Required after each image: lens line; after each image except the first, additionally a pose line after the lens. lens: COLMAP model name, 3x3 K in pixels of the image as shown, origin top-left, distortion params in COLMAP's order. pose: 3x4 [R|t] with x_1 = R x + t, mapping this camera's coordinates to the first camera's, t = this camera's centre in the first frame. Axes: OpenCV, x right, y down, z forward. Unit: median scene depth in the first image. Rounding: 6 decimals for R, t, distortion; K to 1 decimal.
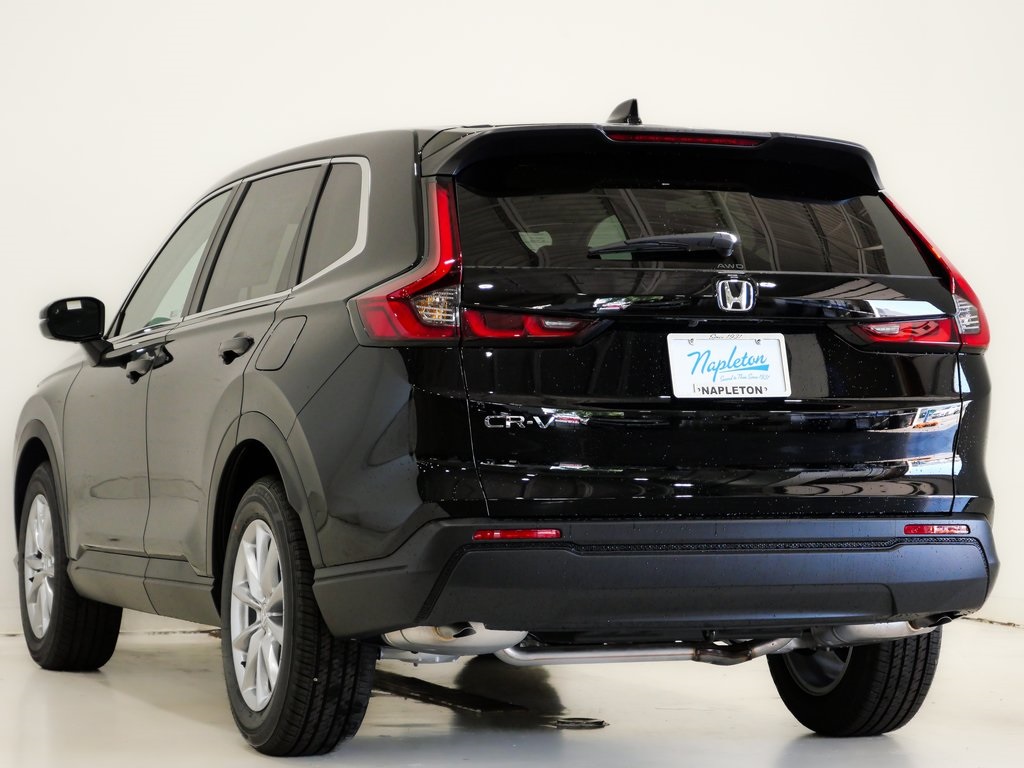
lens RADIAL K [[2886.8, 0, 512.0], [0, 2886.8, 384.0], [0, 0, 1]] dist [0.098074, -0.289317]
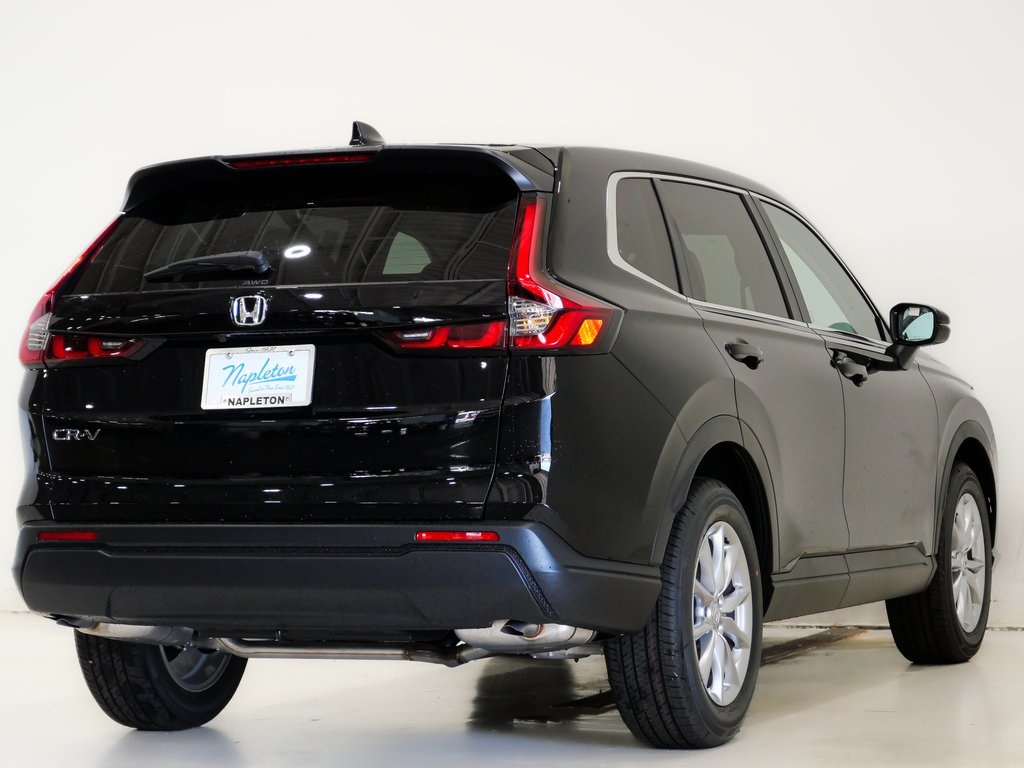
lens RADIAL K [[2811.8, 0, 512.0], [0, 2811.8, 384.0], [0, 0, 1]] dist [0.089263, -0.004259]
pose [[0.724944, -0.025562, -0.688334, 0.843899], [0.027130, 0.999595, -0.008548, 0.007269], [0.688274, -0.012478, 0.725344, 0.322763]]
